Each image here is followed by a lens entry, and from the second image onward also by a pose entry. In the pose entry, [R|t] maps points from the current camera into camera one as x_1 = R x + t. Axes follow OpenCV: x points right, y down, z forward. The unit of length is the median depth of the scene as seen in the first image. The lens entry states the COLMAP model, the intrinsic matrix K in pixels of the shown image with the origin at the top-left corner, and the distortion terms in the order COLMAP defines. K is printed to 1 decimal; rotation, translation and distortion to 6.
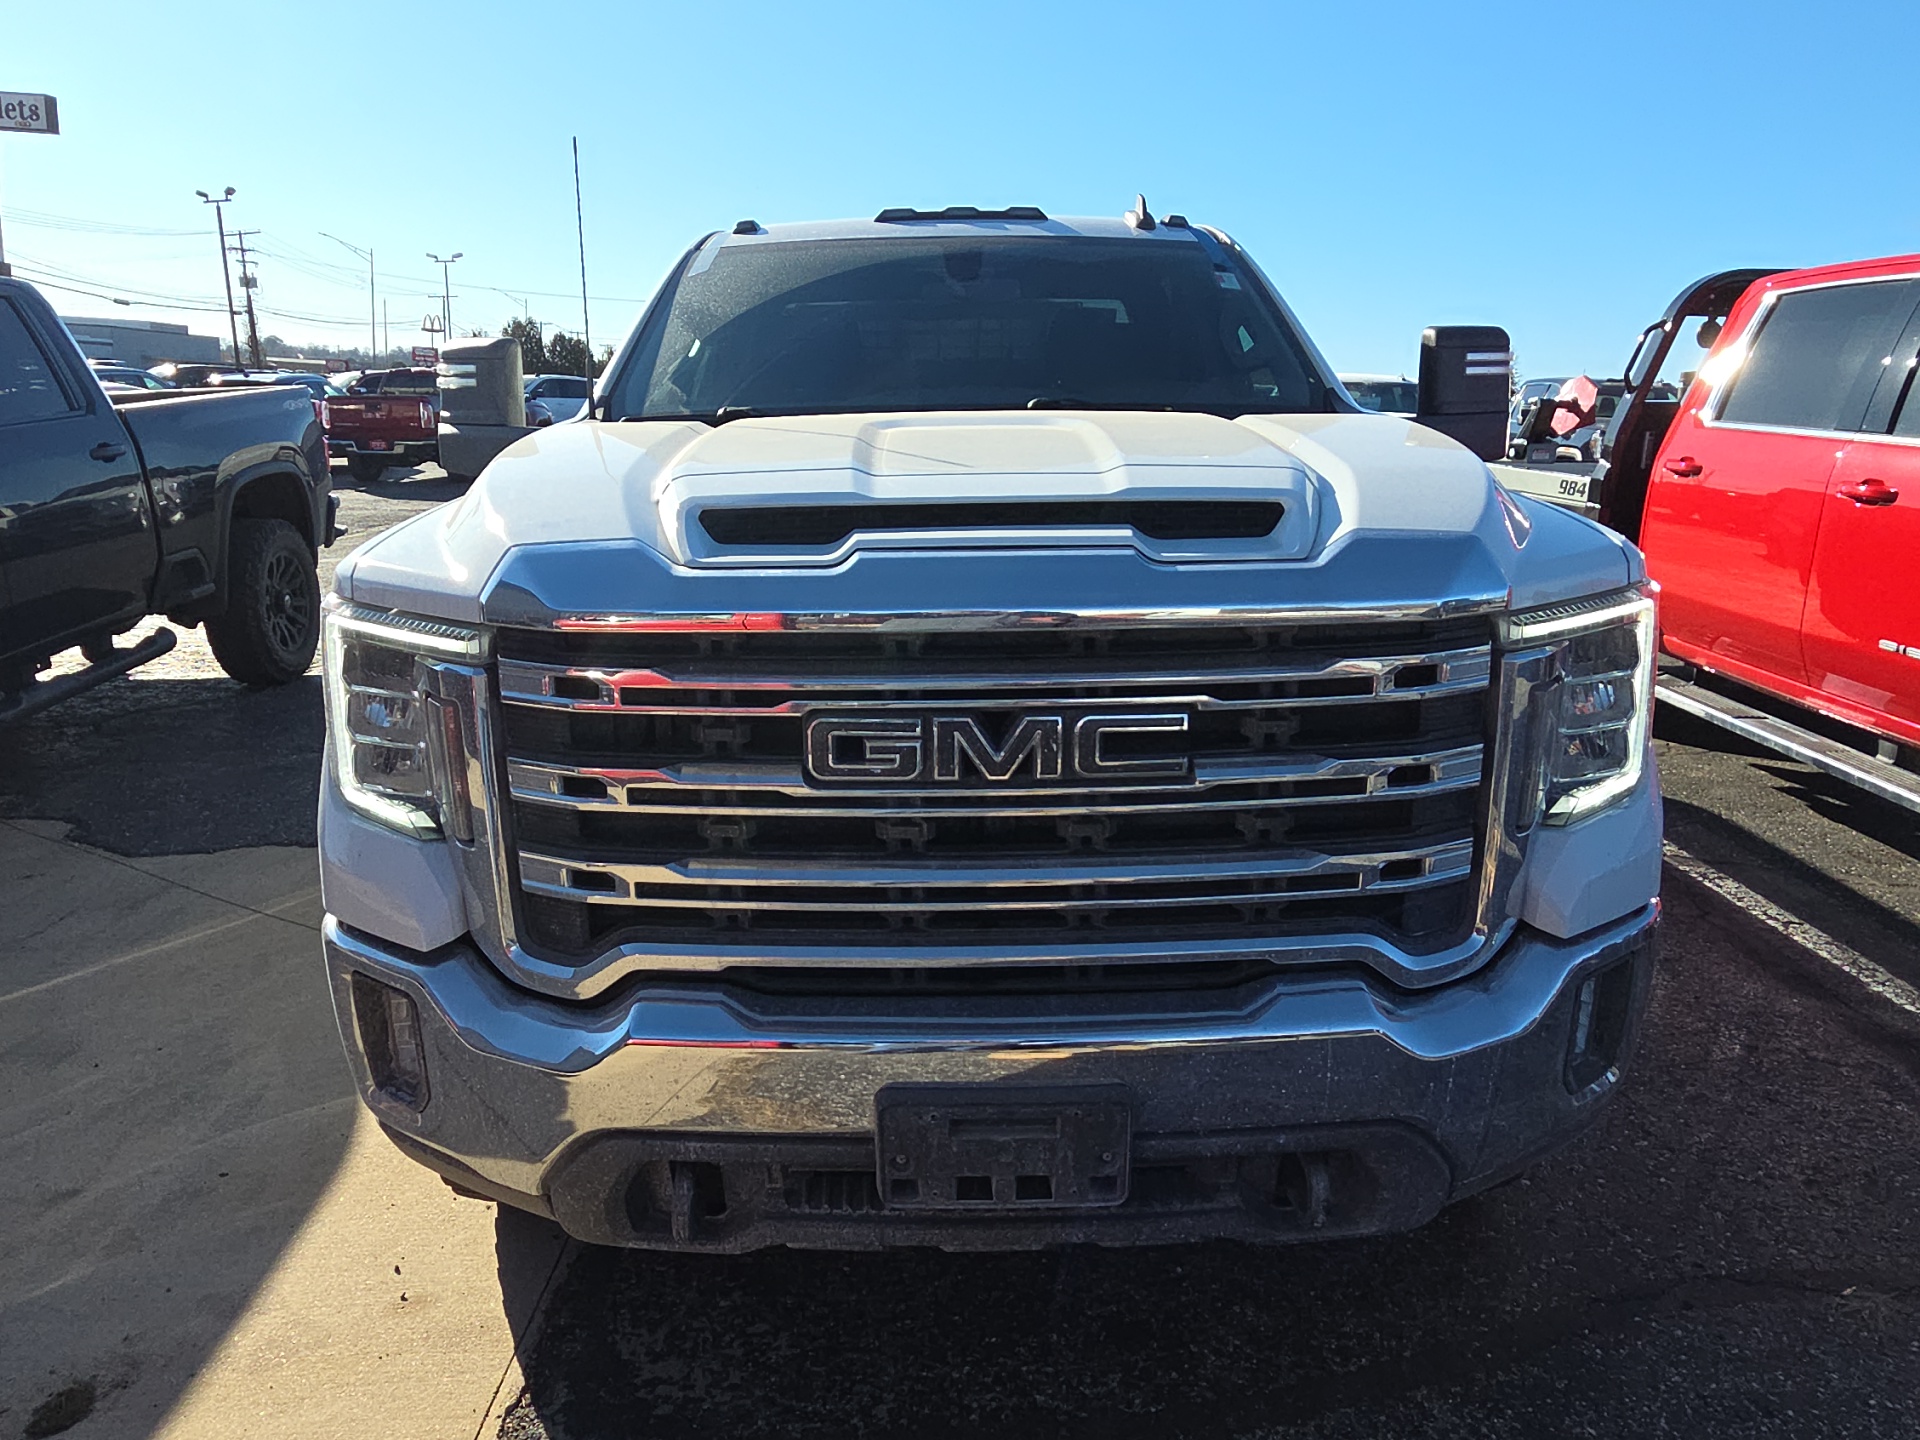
lens RADIAL K [[1409.9, 0, 960.0], [0, 1409.9, 720.0], [0, 0, 1]] dist [0.003076, -0.000197]
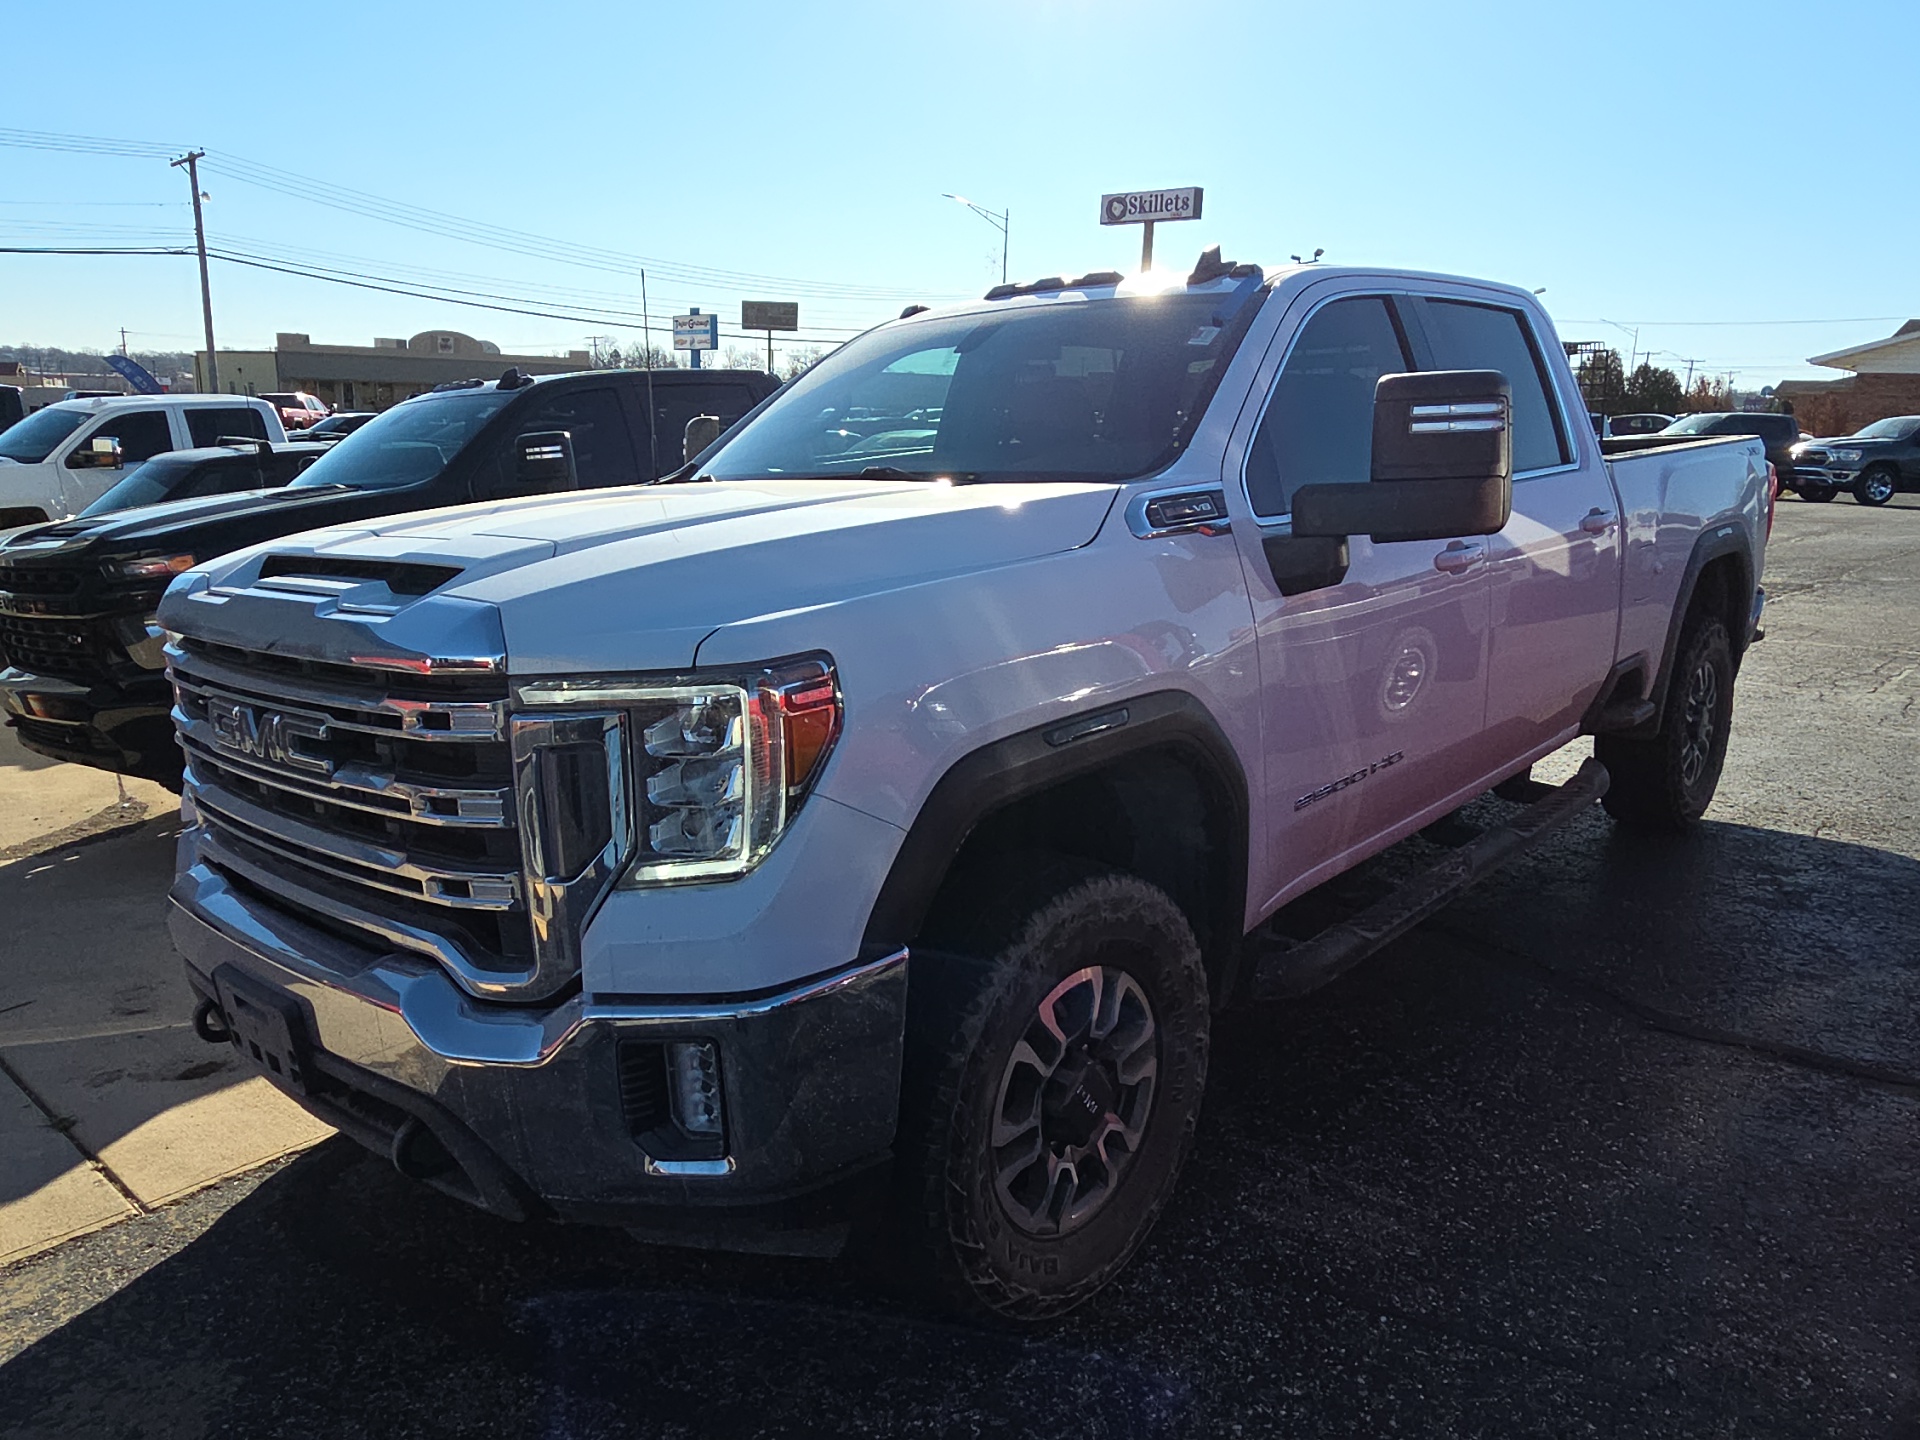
lens RADIAL K [[1409.9, 0, 960.0], [0, 1409.9, 720.0], [0, 0, 1]] dist [0.003076, -0.000197]
pose [[0.735974, 0.118316, -0.666591, 0.740339], [-0.134288, 0.990559, 0.027553, -0.063767], [0.663558, 0.069237, 0.744914, 0.214947]]
